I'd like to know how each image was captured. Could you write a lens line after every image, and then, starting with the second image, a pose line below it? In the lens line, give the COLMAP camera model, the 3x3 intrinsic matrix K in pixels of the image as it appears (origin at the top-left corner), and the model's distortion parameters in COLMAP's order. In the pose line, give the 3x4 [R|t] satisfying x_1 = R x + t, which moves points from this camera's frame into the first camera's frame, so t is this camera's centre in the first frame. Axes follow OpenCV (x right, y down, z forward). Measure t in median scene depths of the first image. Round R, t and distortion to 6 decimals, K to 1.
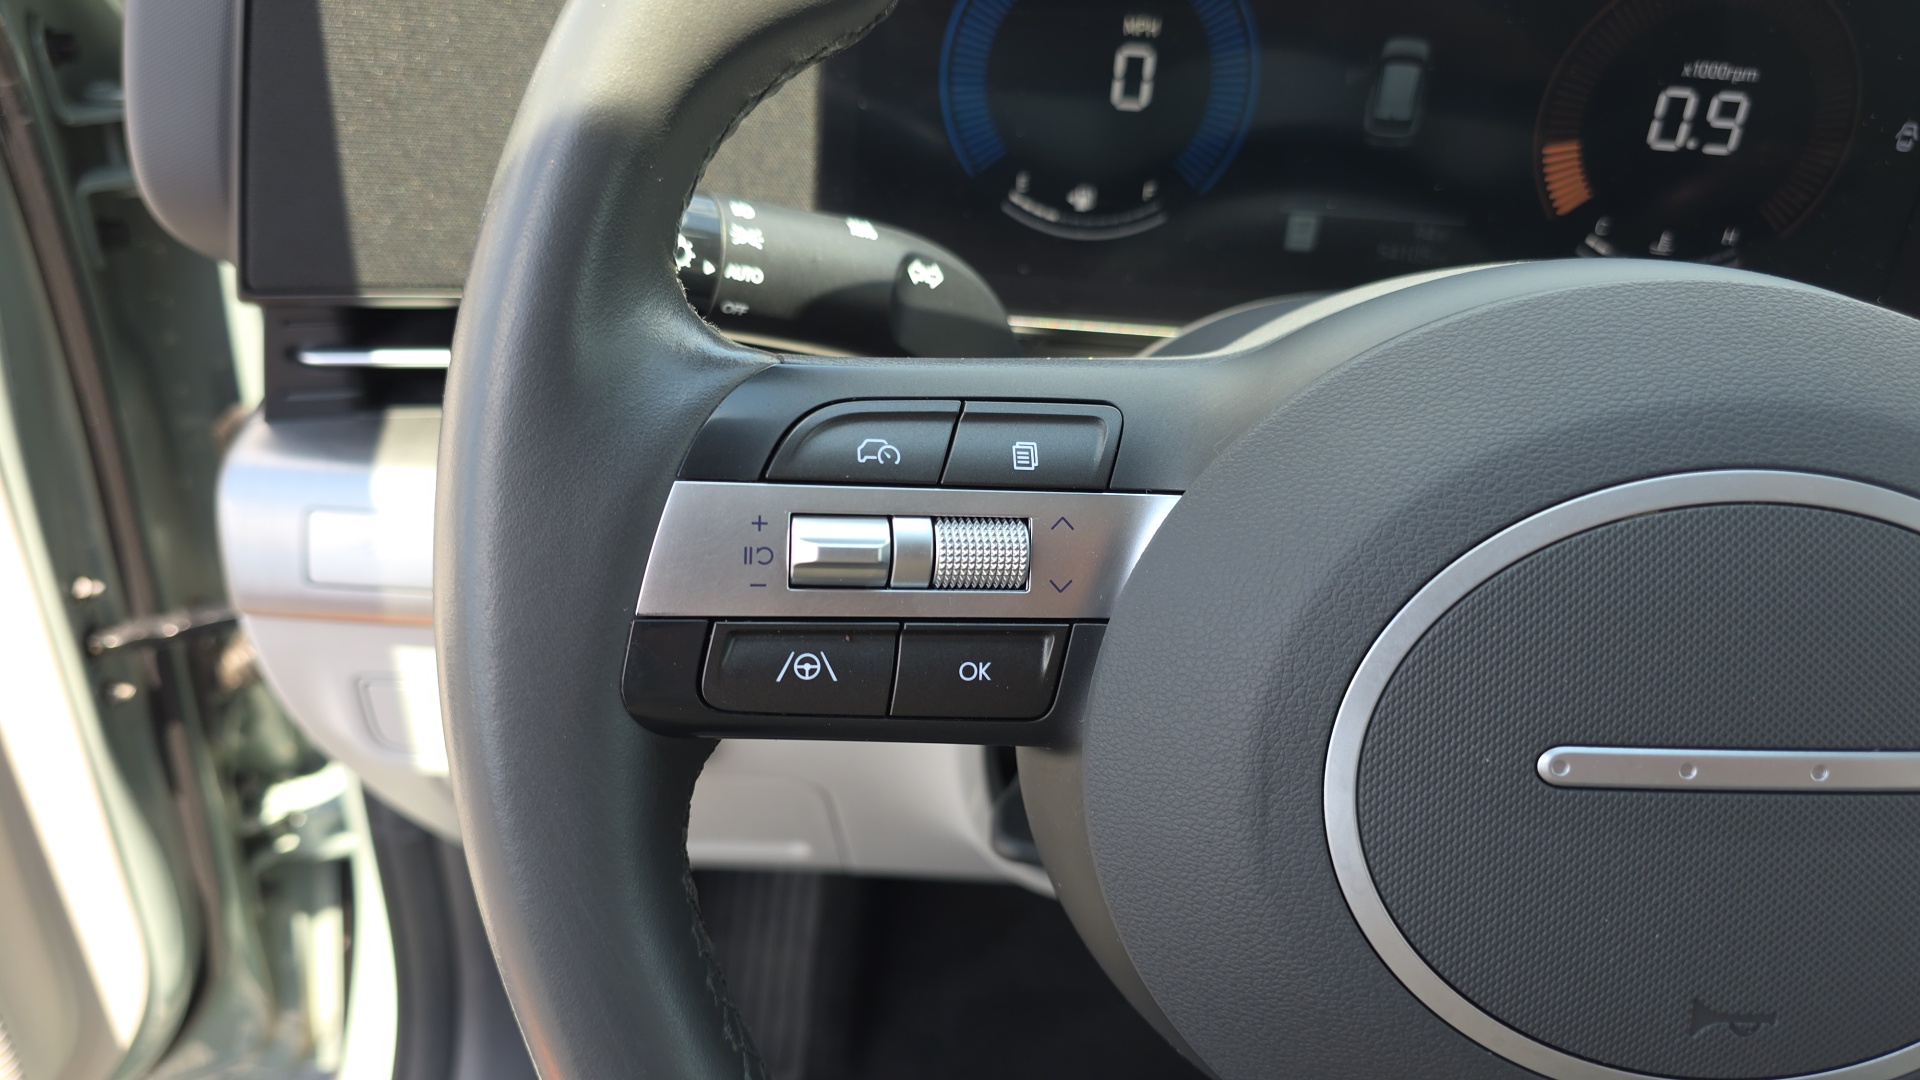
lens RADIAL K [[1372.4, 0, 916.5], [0, 1372.4, 539.3], [0, 0, 1]] dist [-0.016607, -0.004312]
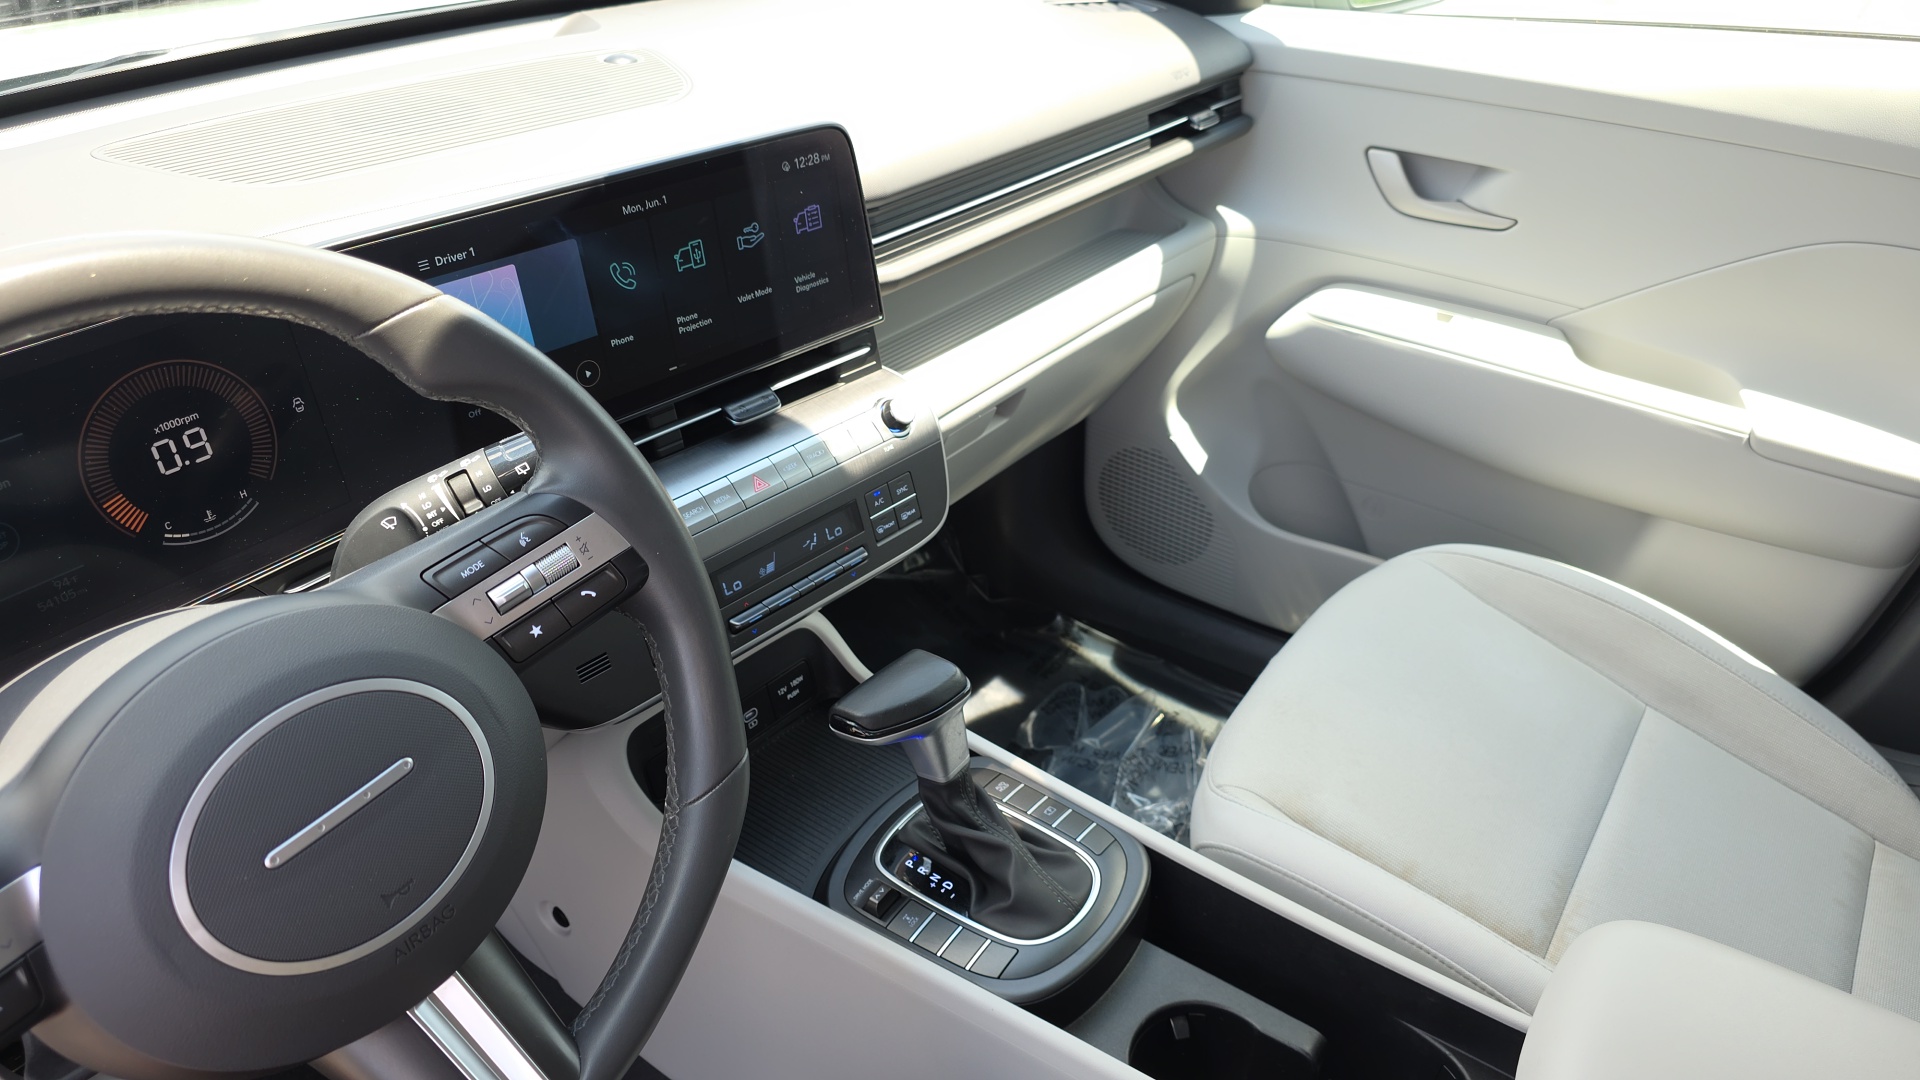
lens RADIAL K [[1325.9, 0, 981.2], [0, 1325.9, 539.1], [0, 0, 1]] dist [0.064154, -0.071621]
pose [[0.519472, -0.495067, 0.696460, -0.127551], [0.479284, 0.843589, 0.242166, -0.144165], [-0.707415, 0.208003, 0.675499, -0.809855]]
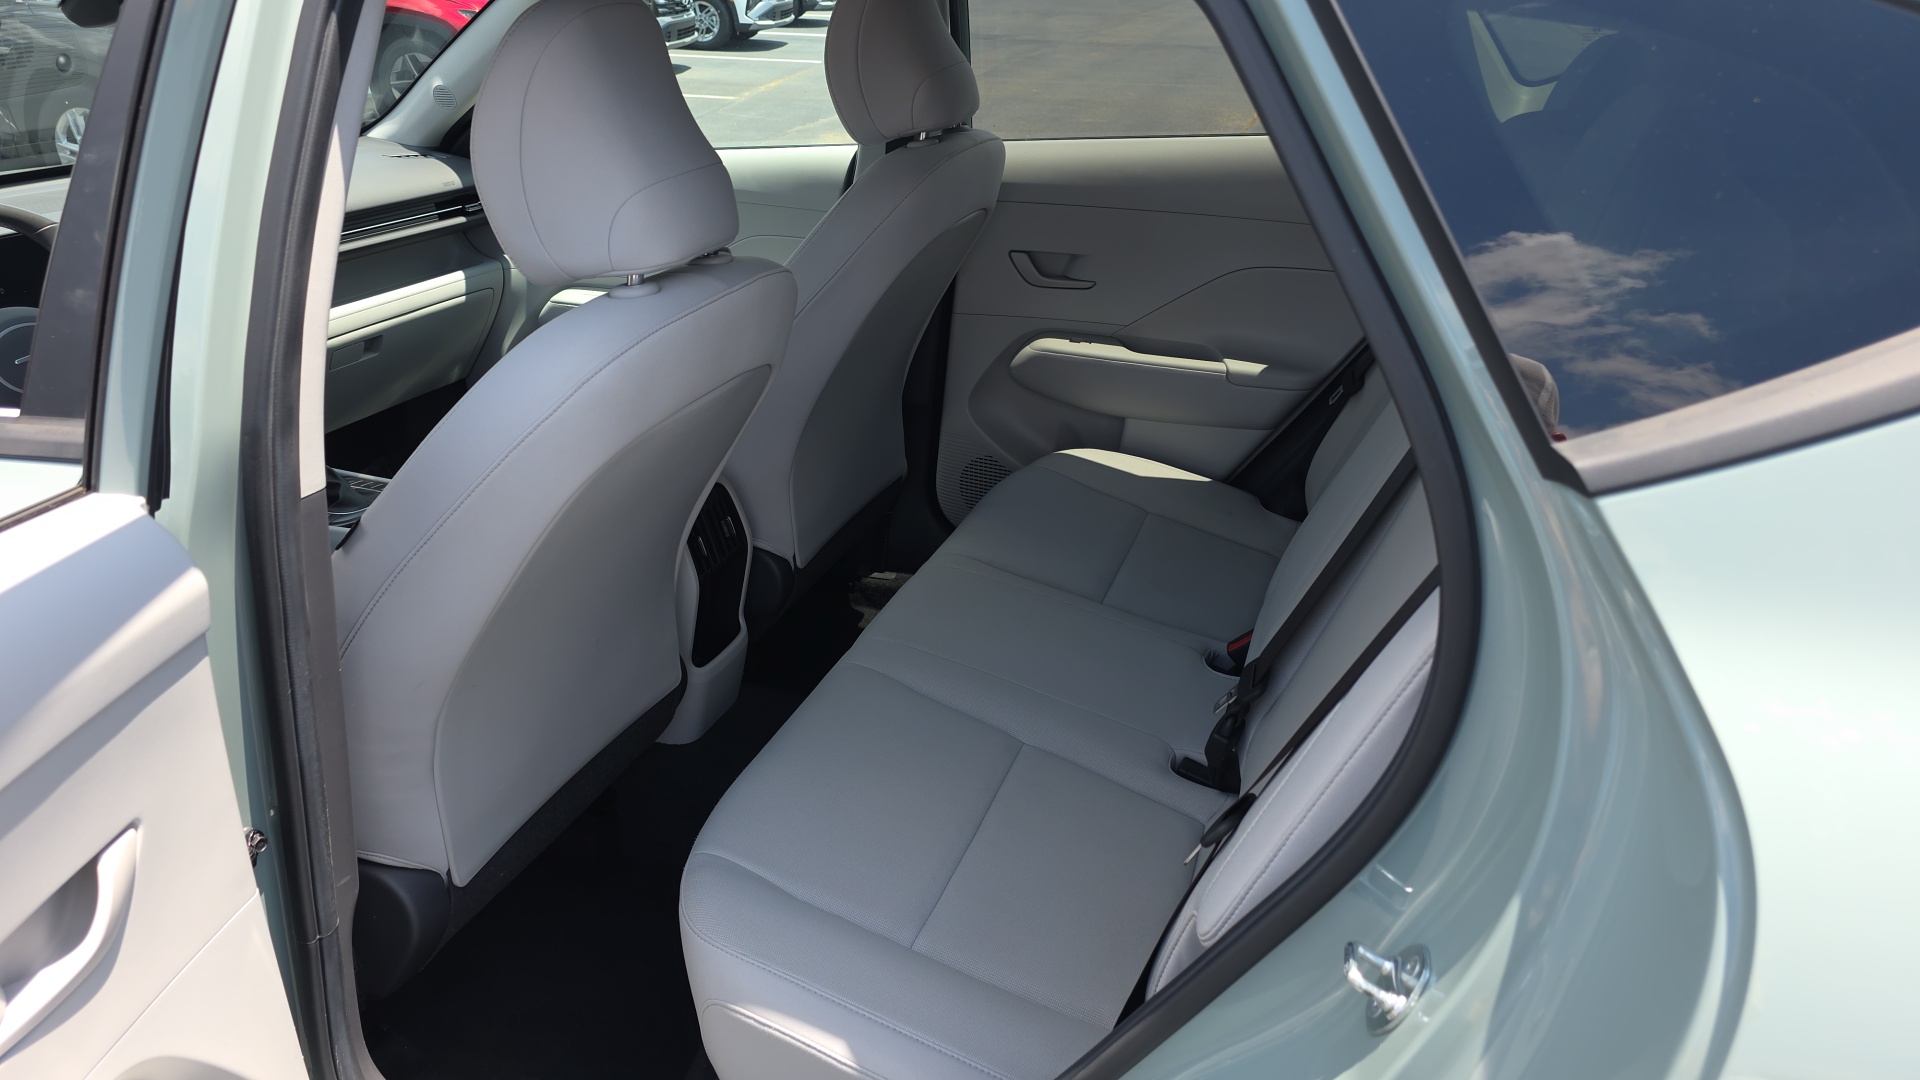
lens RADIAL K [[1325.3, 0, 955.9], [0, 1325.3, 563.2], [0, 0, 1]] dist [0.060867, -0.075155]
pose [[0.300431, -0.449918, 0.841020, -2.764305], [0.535399, 0.809282, 0.241683, 1.178696], [-0.789360, 0.377672, 0.484019, -3.693958]]
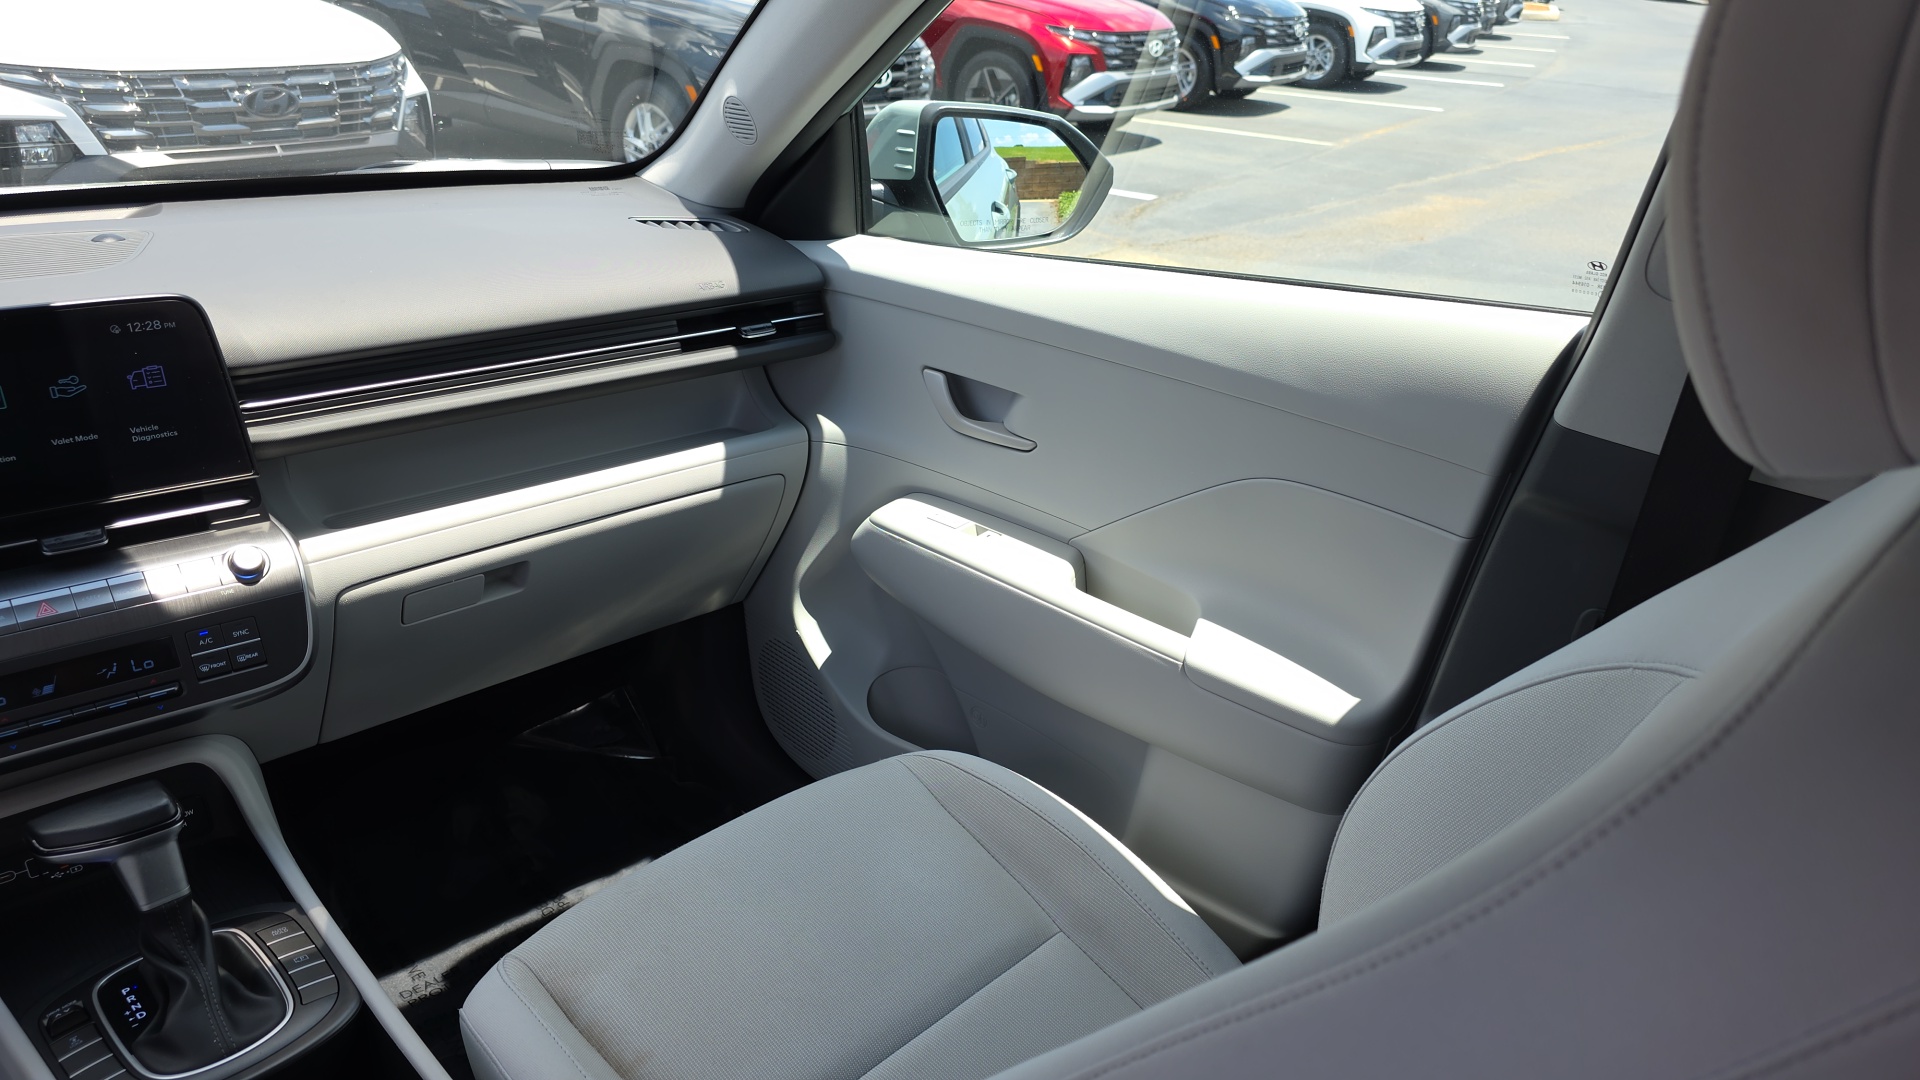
lens RADIAL K [[1310.2, 0, 1020.6], [0, 1310.2, 577.0], [0, 0, 1]] dist [0.030772, -0.036492]
pose [[0.638813, -0.347714, 0.686304, 0.825139], [0.419238, 0.905293, 0.068437, 0.696553], [-0.645103, 0.244006, 0.724088, -1.992578]]
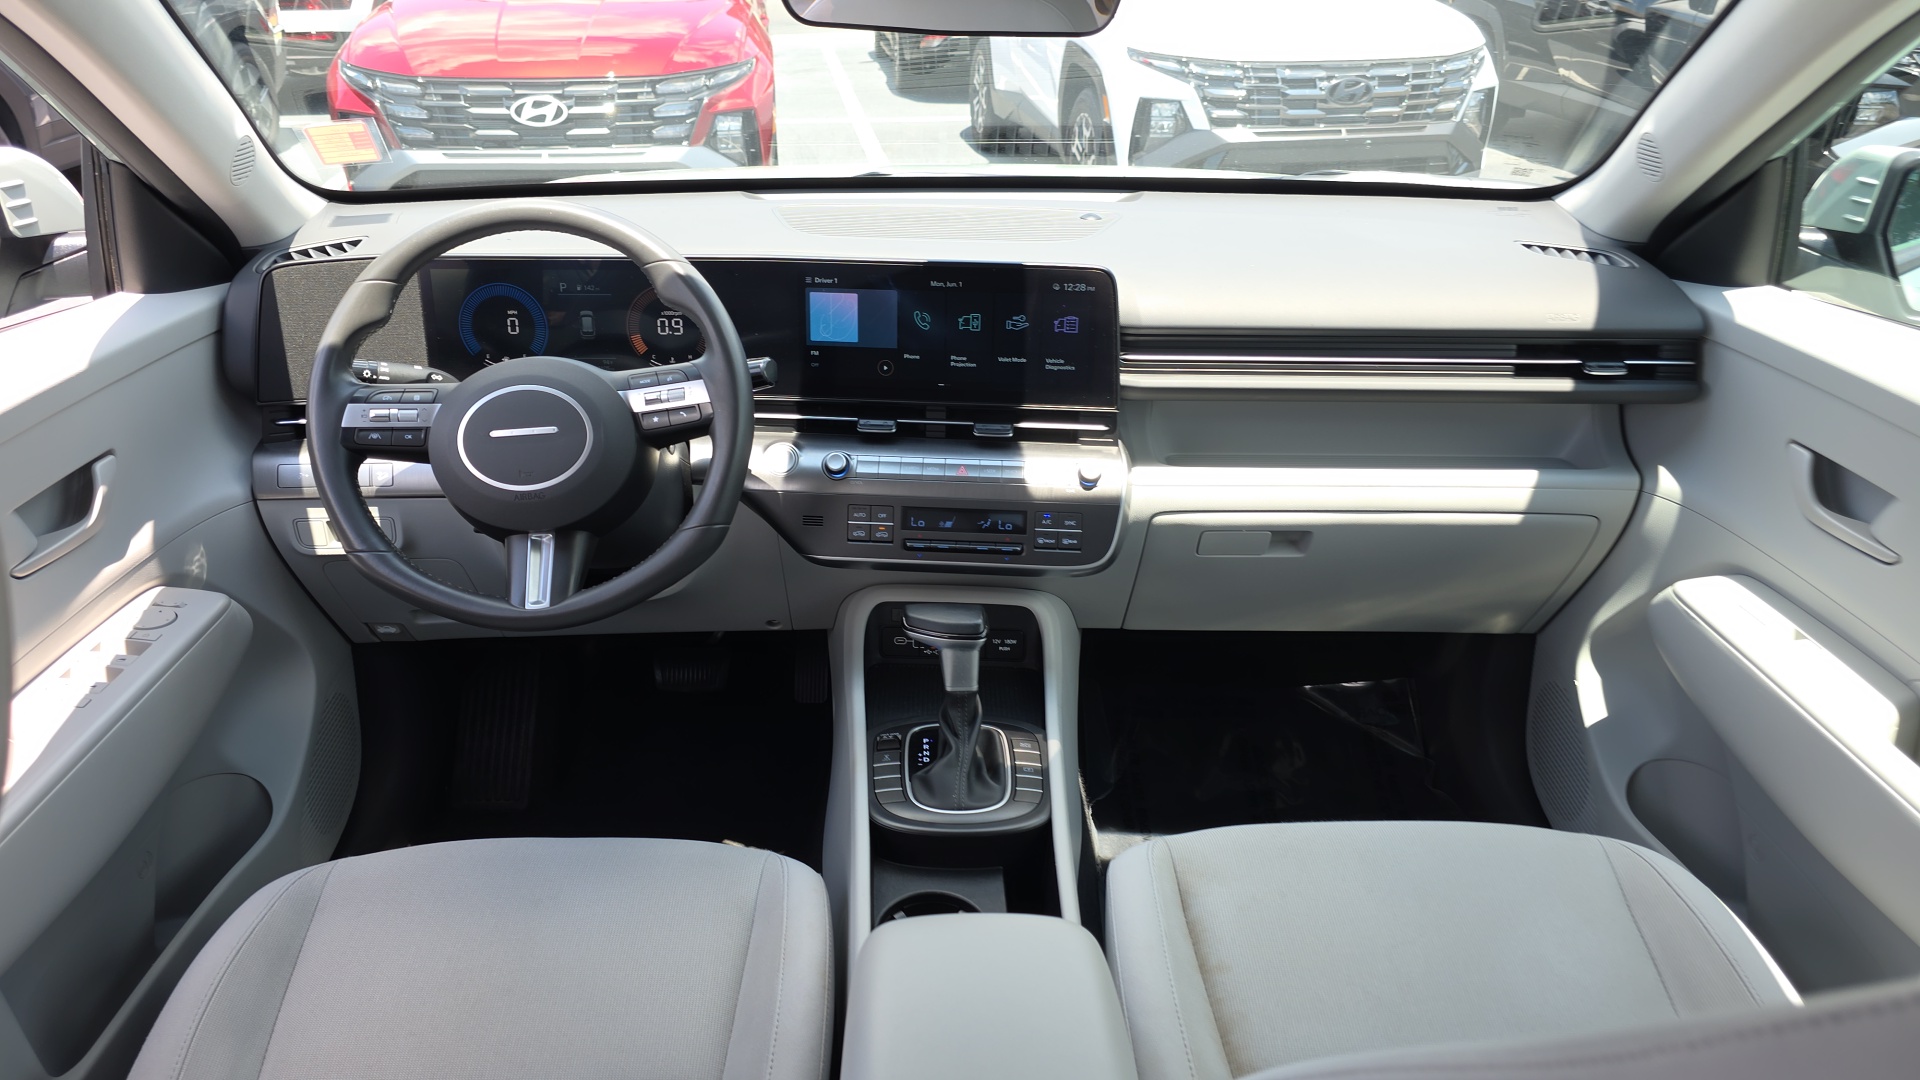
lens RADIAL K [[1323.1, 0, 944.9], [0, 1323.1, 544.3], [0, 0, 1]] dist [0.097741, -0.150346]
pose [[0.995587, -0.080178, 0.048755, 1.096828], [0.086473, 0.985668, -0.144850, 0.862726], [-0.036443, 0.148427, 0.988252, -2.508438]]
